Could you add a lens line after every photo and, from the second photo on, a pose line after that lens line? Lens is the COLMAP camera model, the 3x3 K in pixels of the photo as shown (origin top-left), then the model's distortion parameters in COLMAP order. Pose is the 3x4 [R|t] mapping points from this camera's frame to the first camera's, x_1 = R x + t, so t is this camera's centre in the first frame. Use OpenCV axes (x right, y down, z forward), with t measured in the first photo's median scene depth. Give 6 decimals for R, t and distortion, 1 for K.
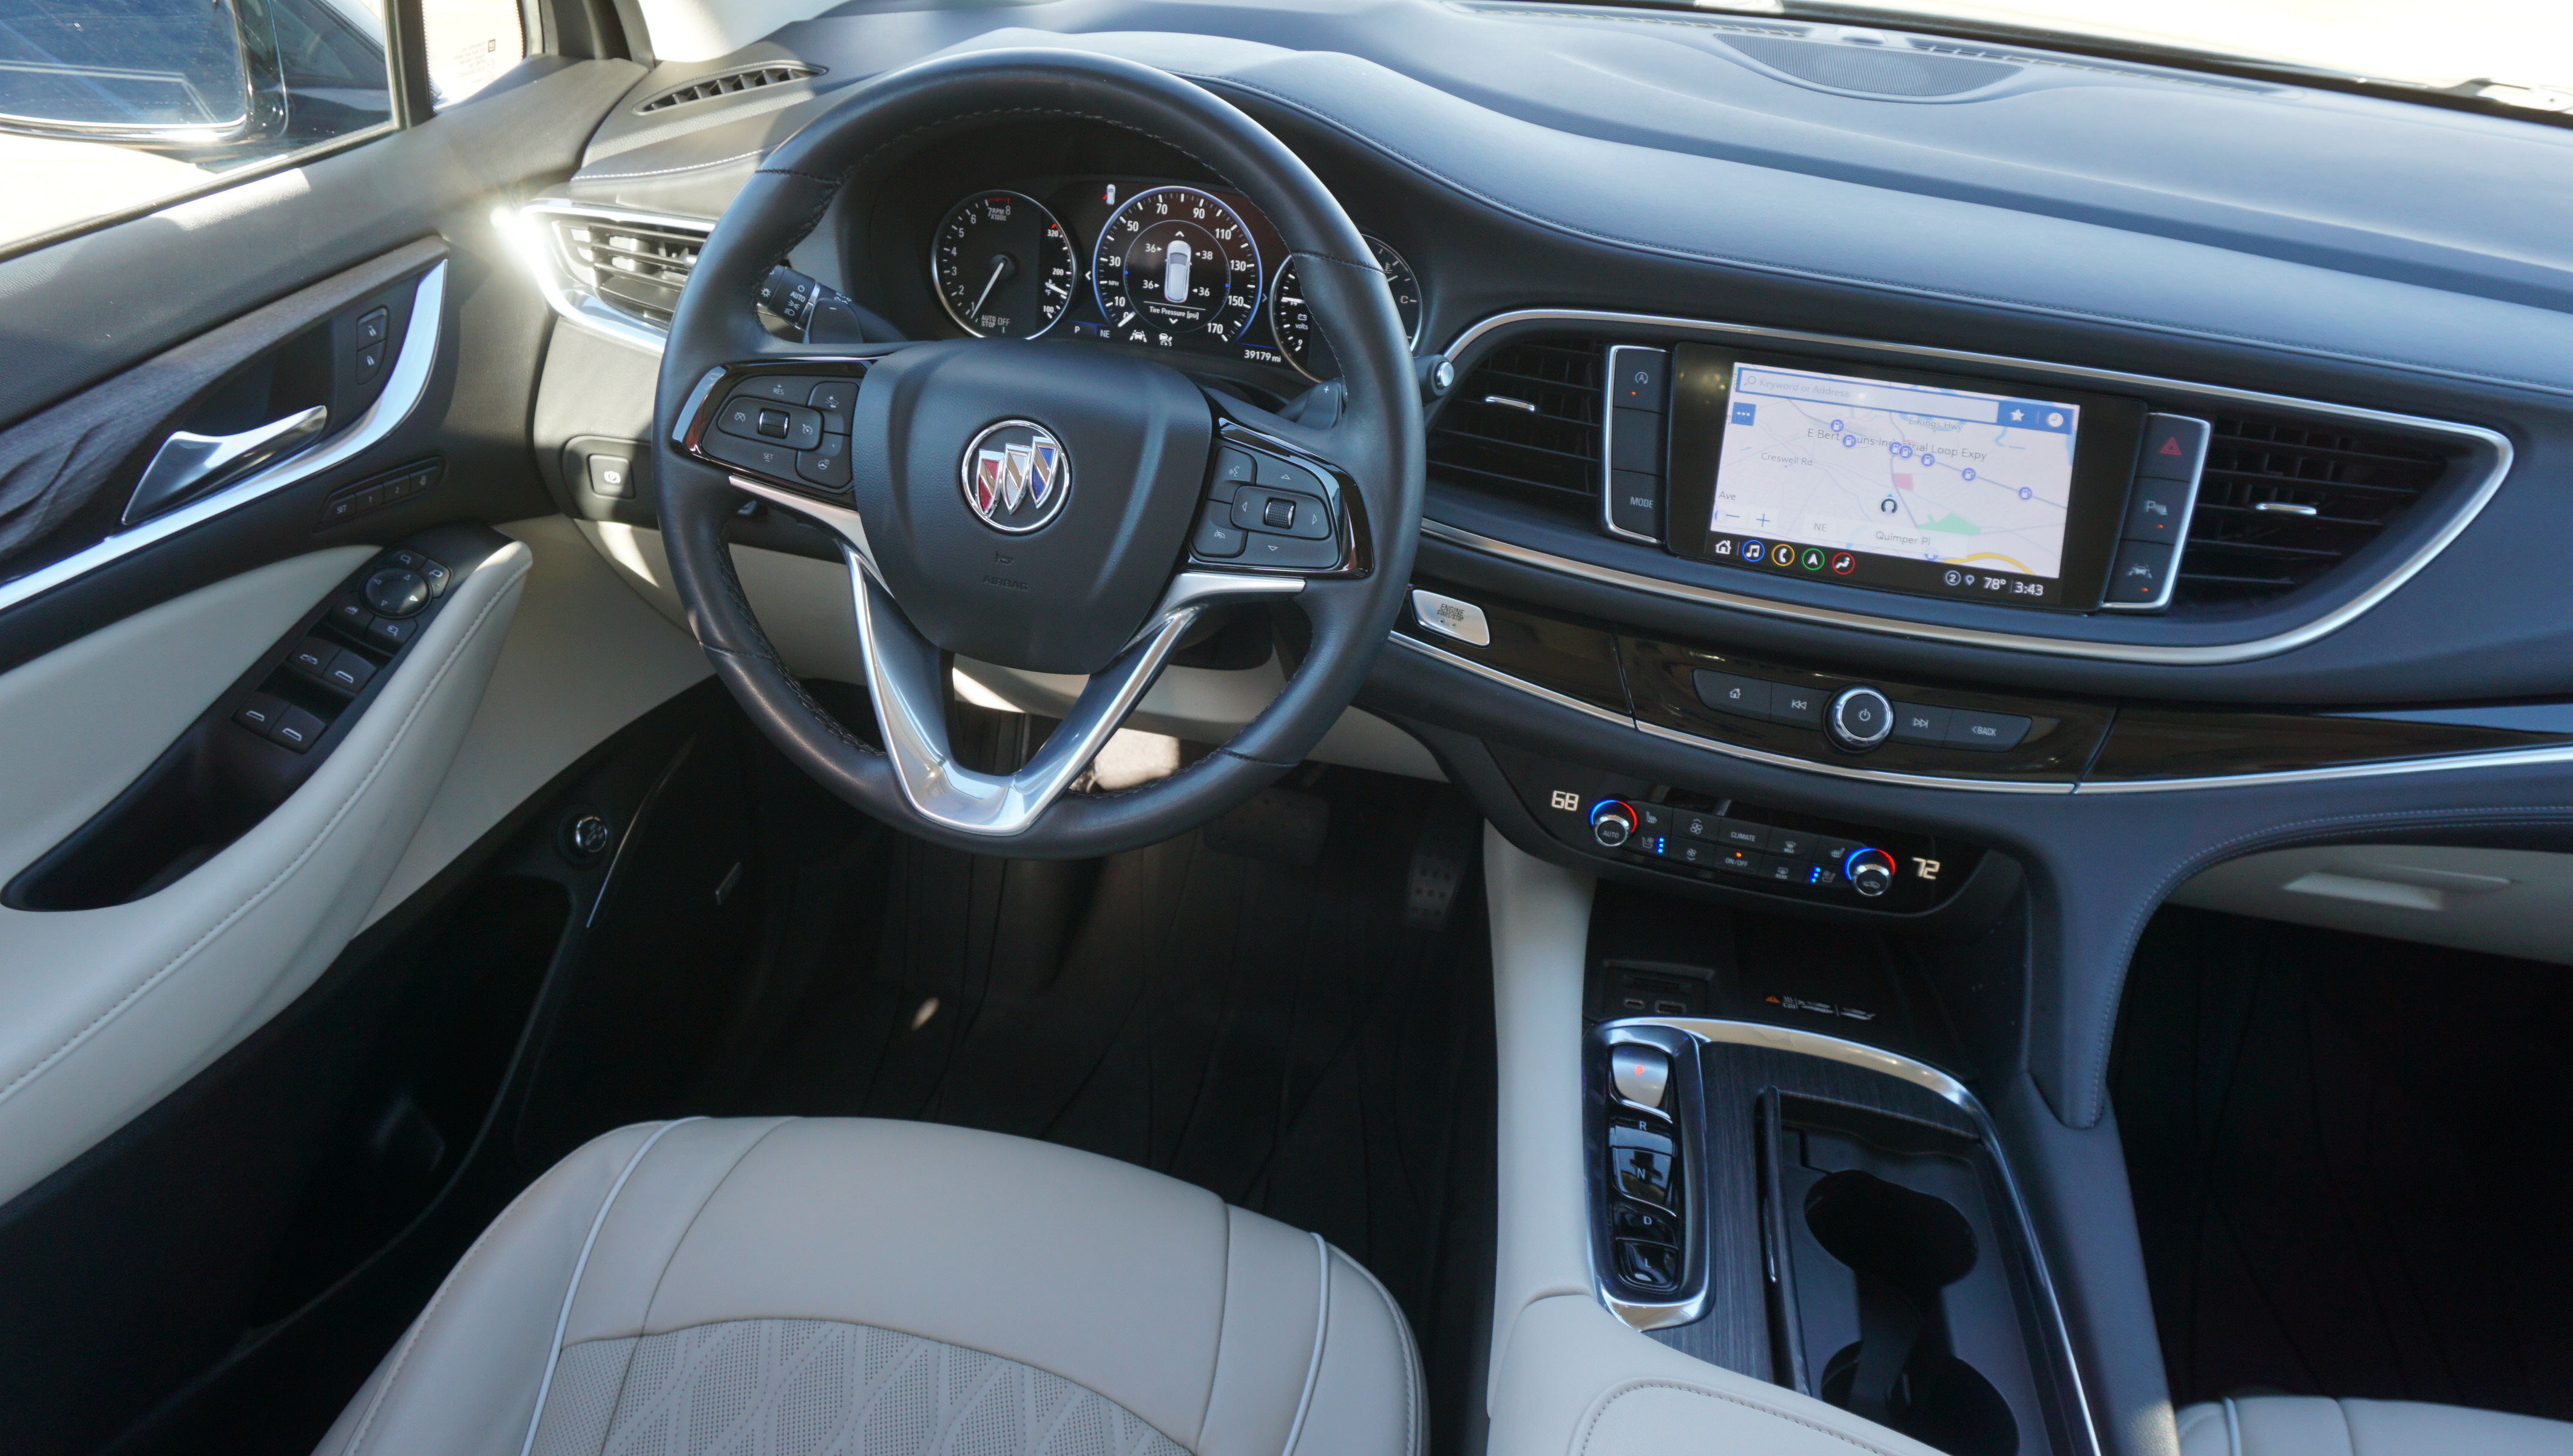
lens RADIAL K [[1730.0, 0, 1291.5], [0, 1730.0, 735.1], [0, 0, 1]] dist [-0.050183, 0.038105]
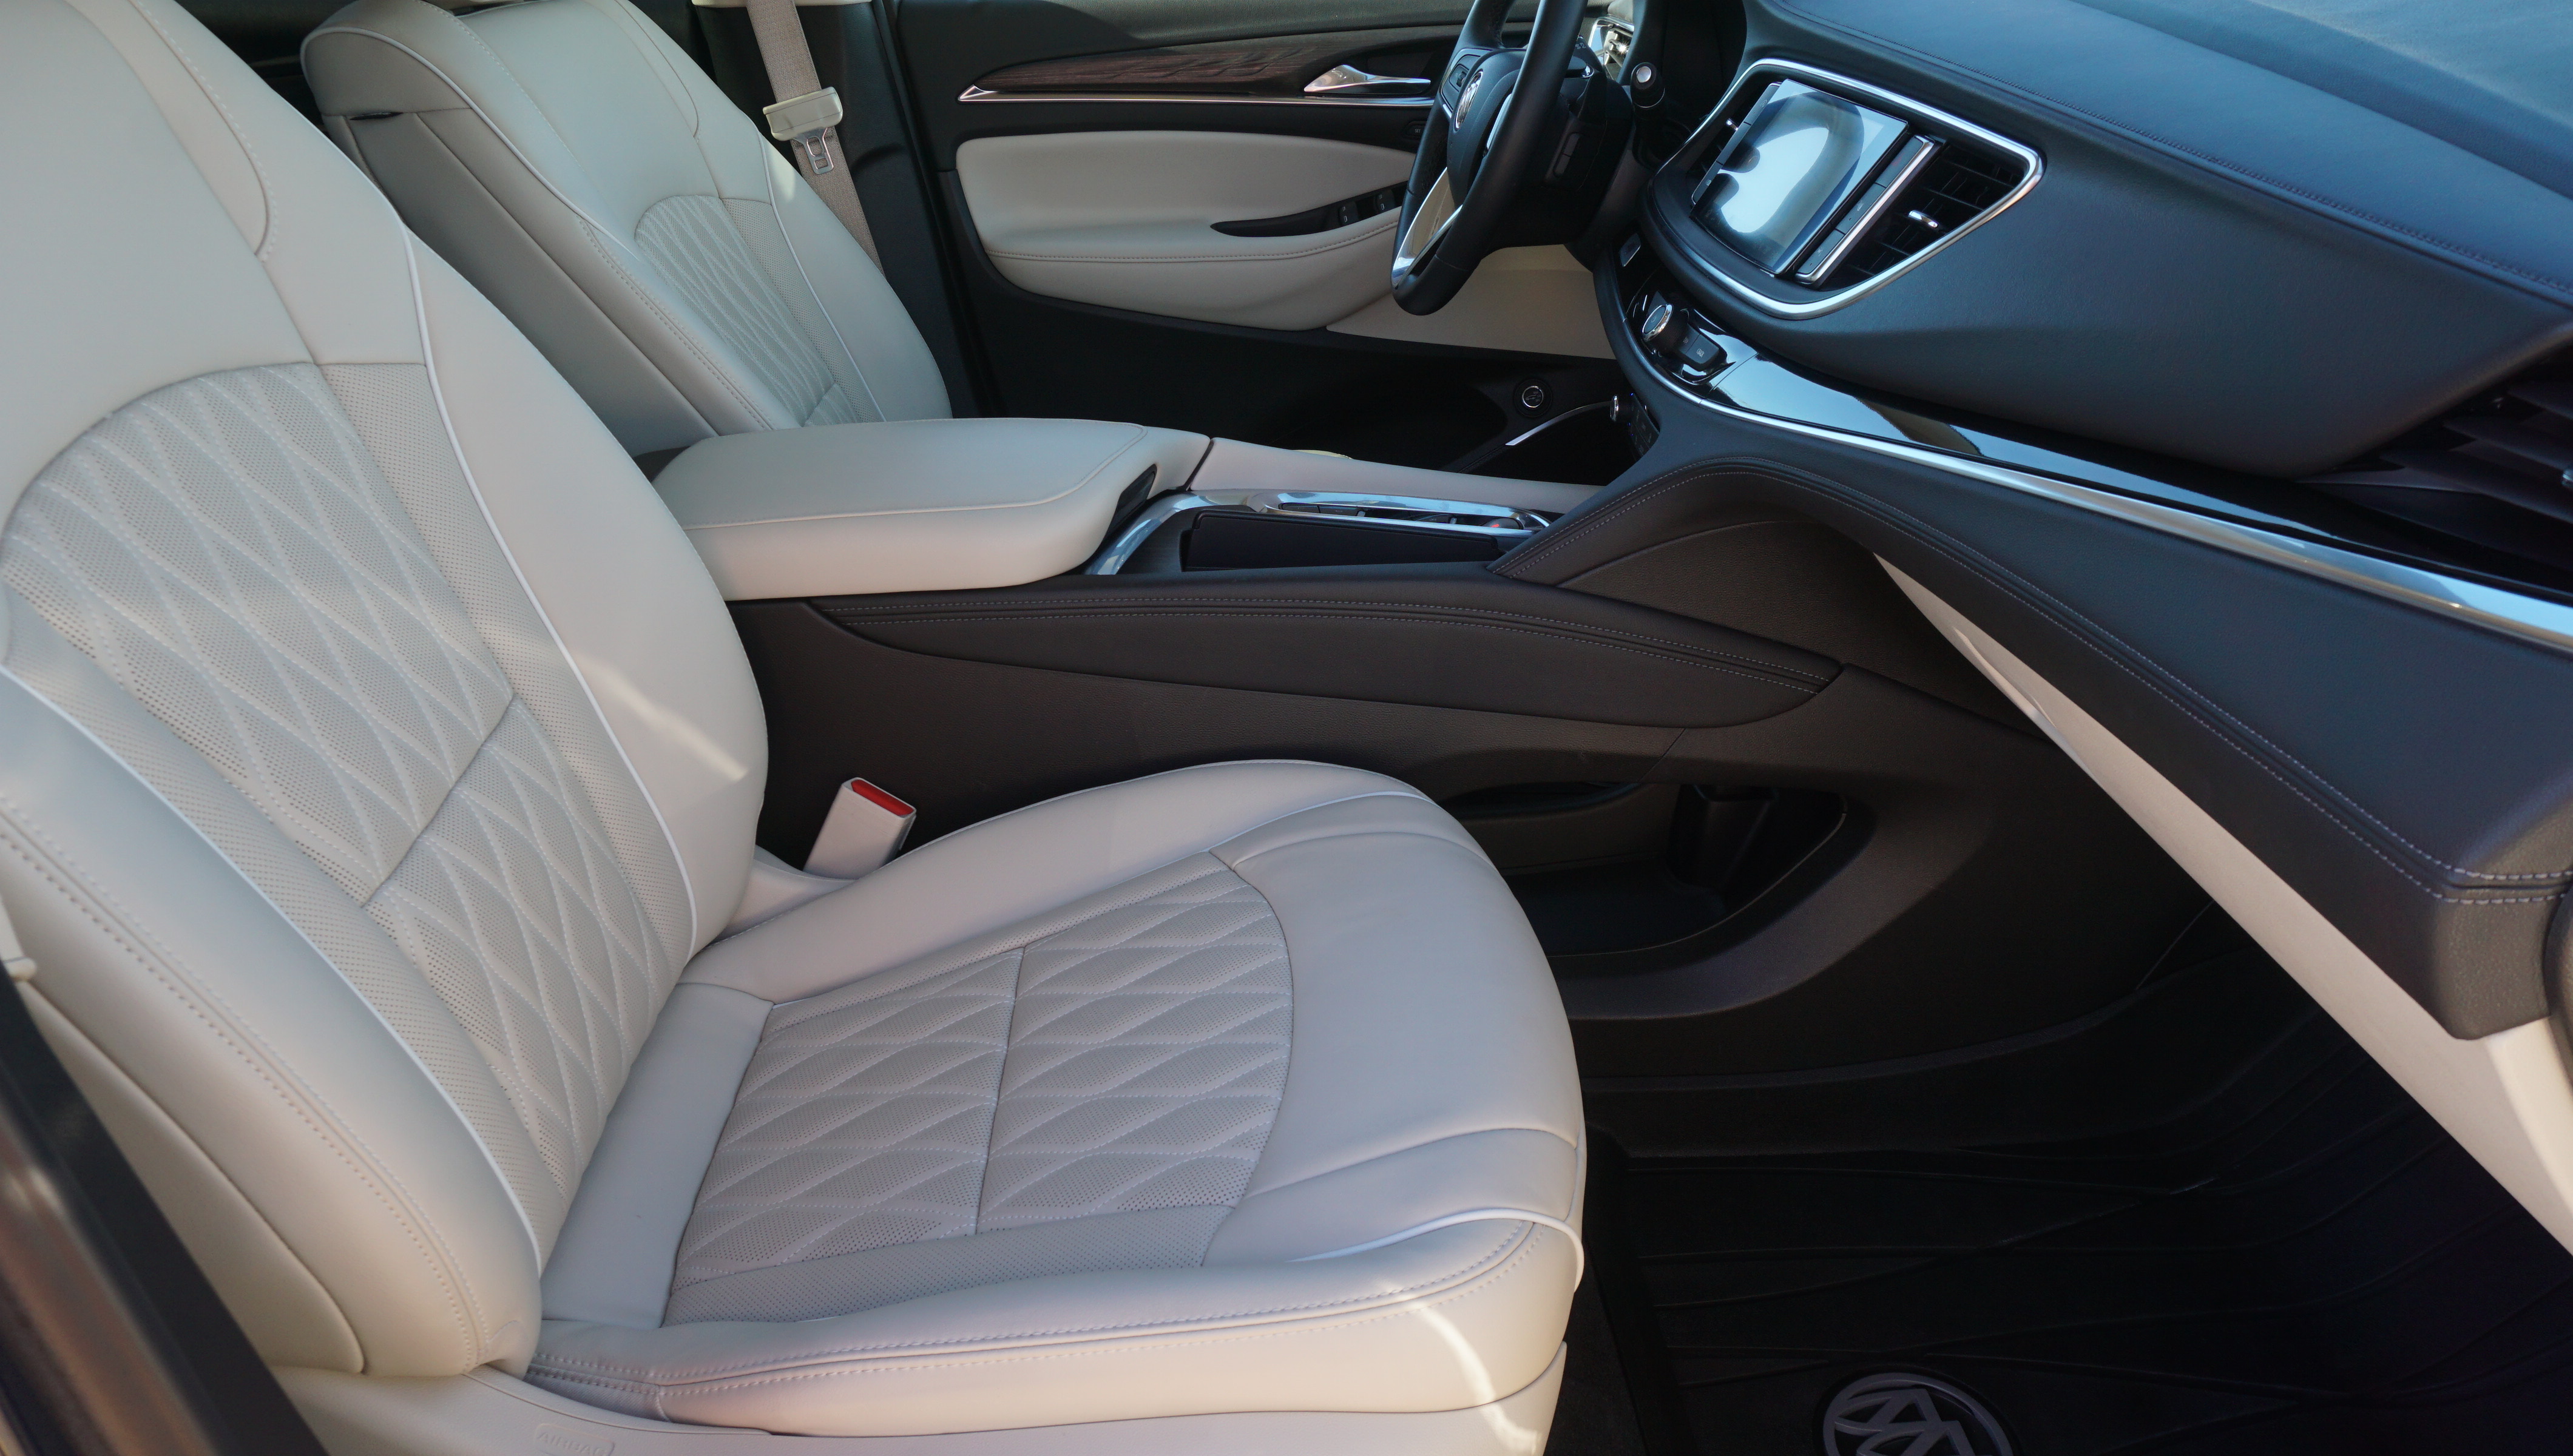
lens RADIAL K [[1730.0, 0, 1281.8], [0, 1730.0, 732.9], [0, 0, 1]] dist [-0.050183, 0.038105]
pose [[0.235499, 0.373395, -0.897283, 1.572641], [-0.480569, 0.847220, 0.226433, 0.096411], [0.844745, 0.377881, 0.378962, 0.349458]]
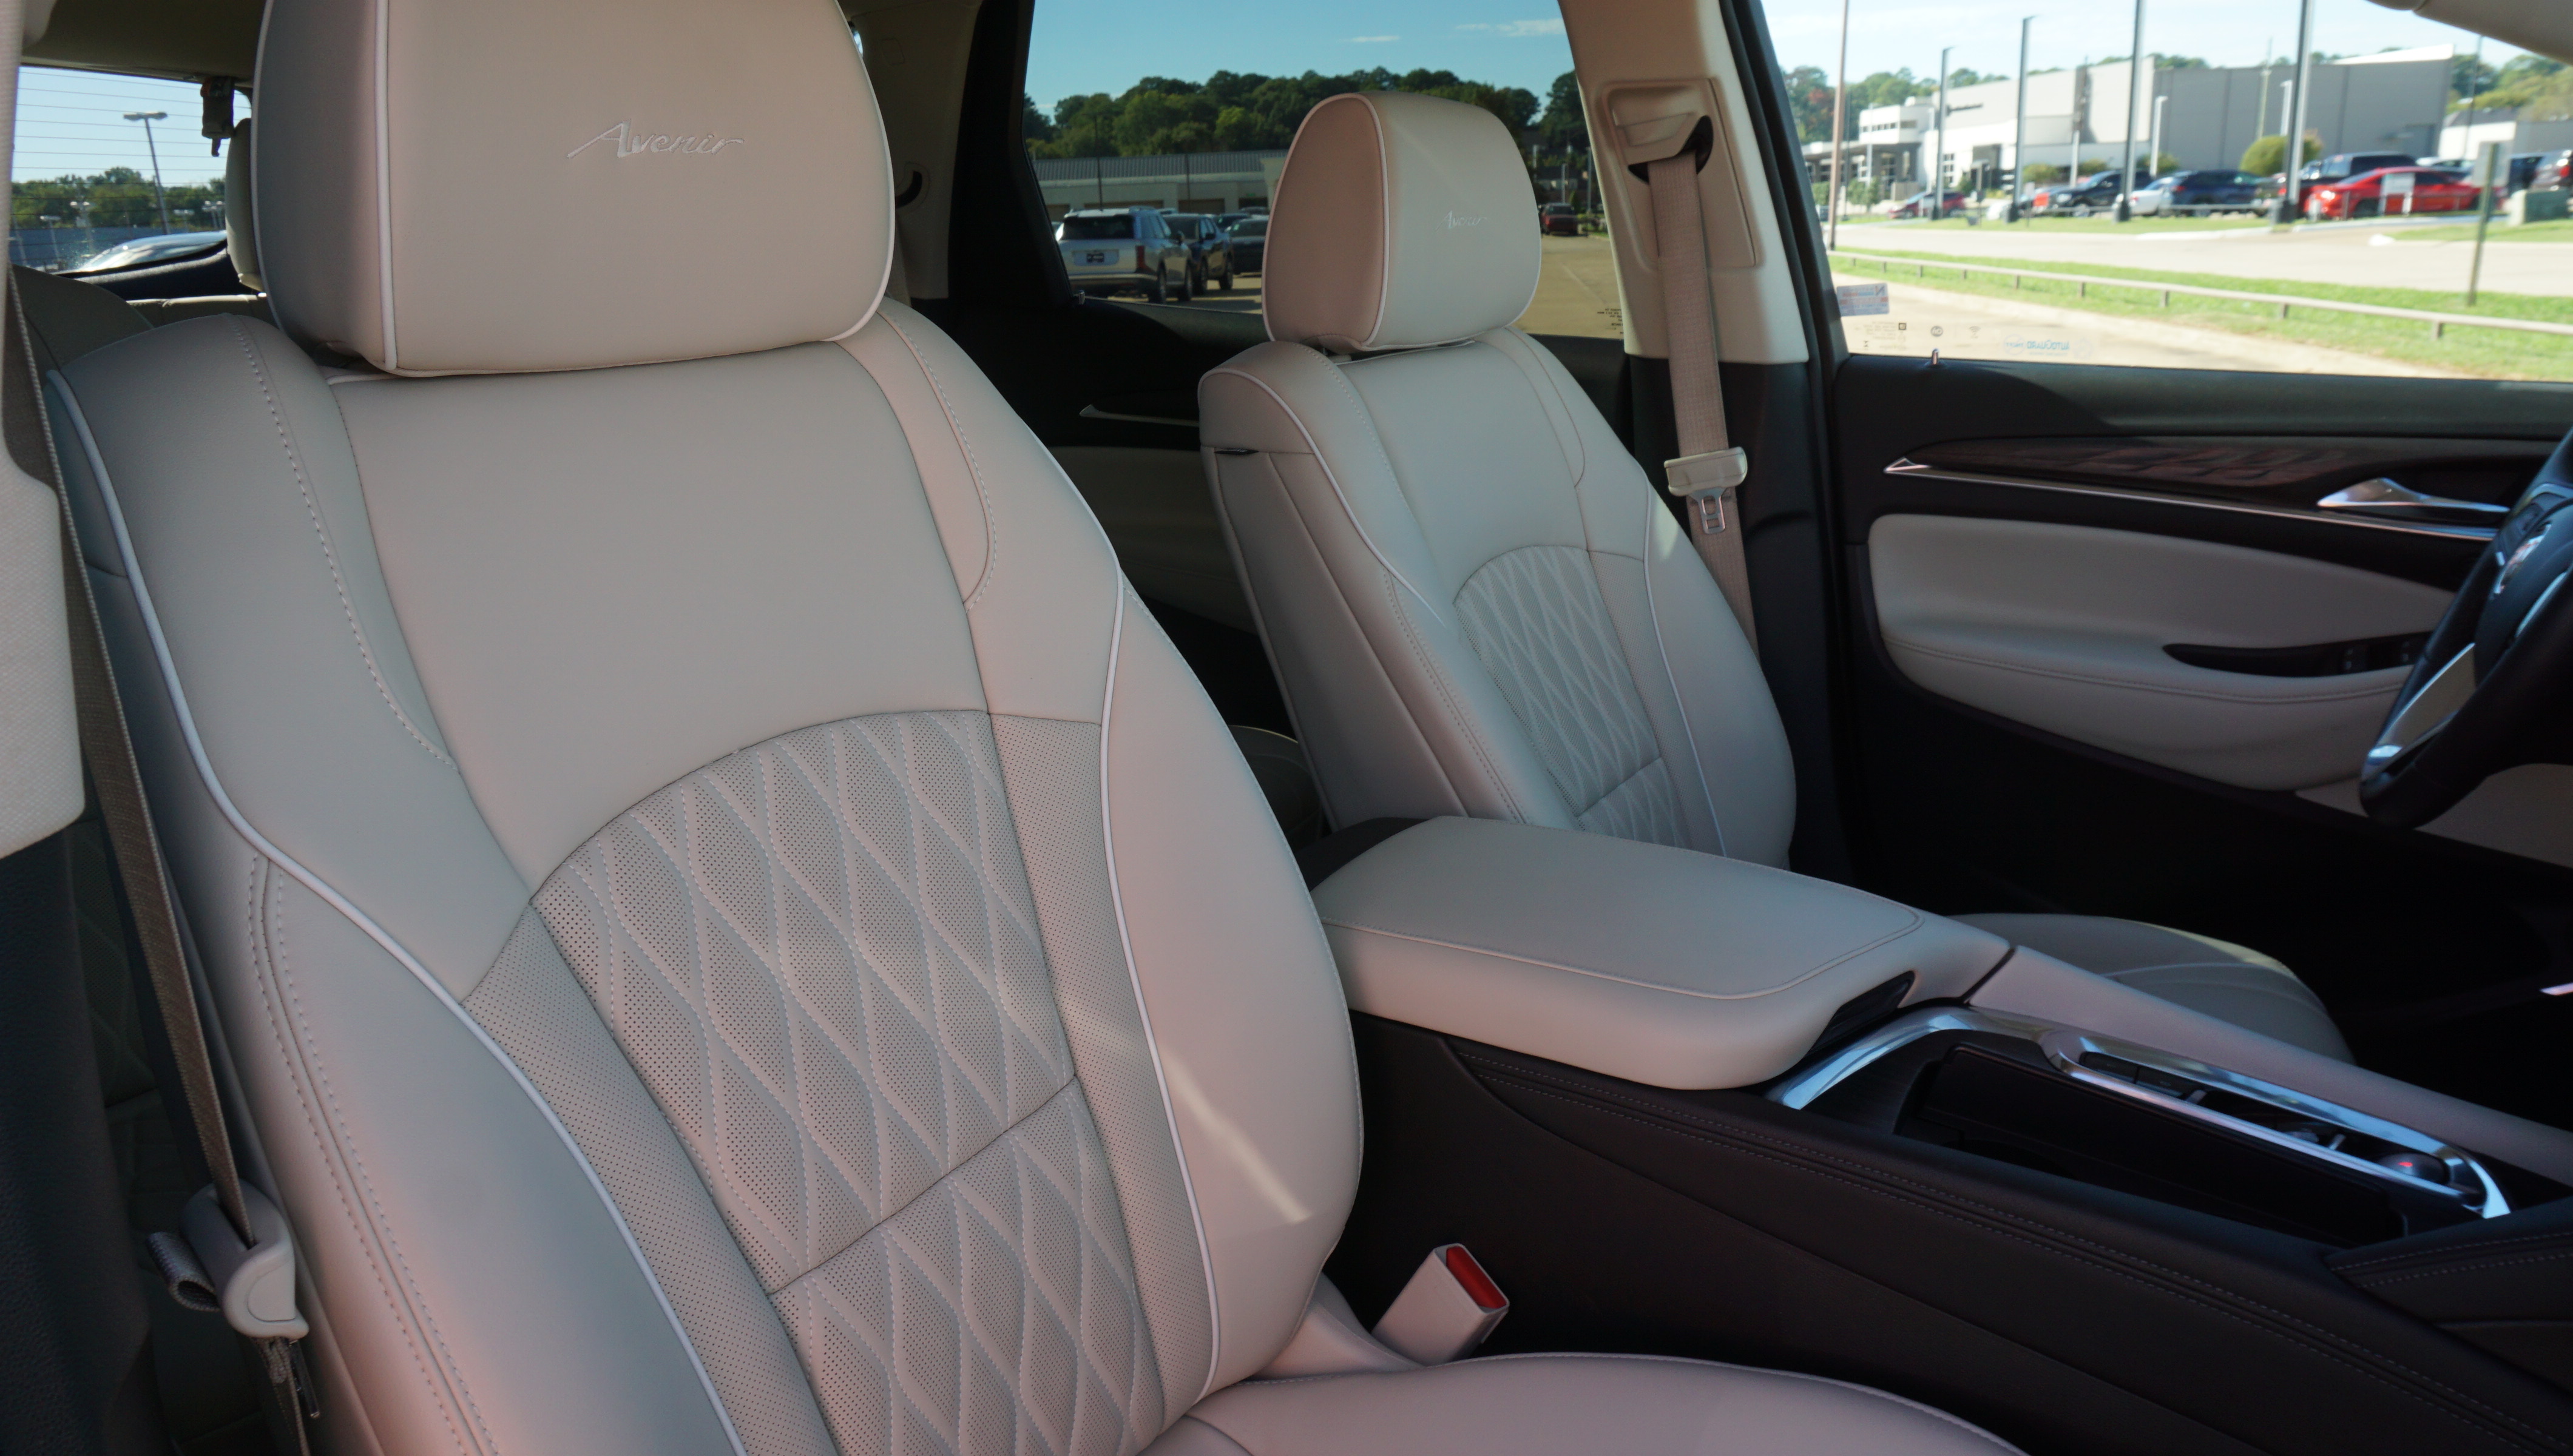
lens RADIAL K [[1730.0, 0, 1288.7], [0, 1730.0, 734.9], [0, 0, 1]] dist [-0.050183, 0.038105]
pose [[-0.358346, 0.215474, -0.908383, 1.323973], [-0.500494, 0.777026, 0.381754, -0.062654], [0.788095, 0.591440, -0.170600, 0.496593]]
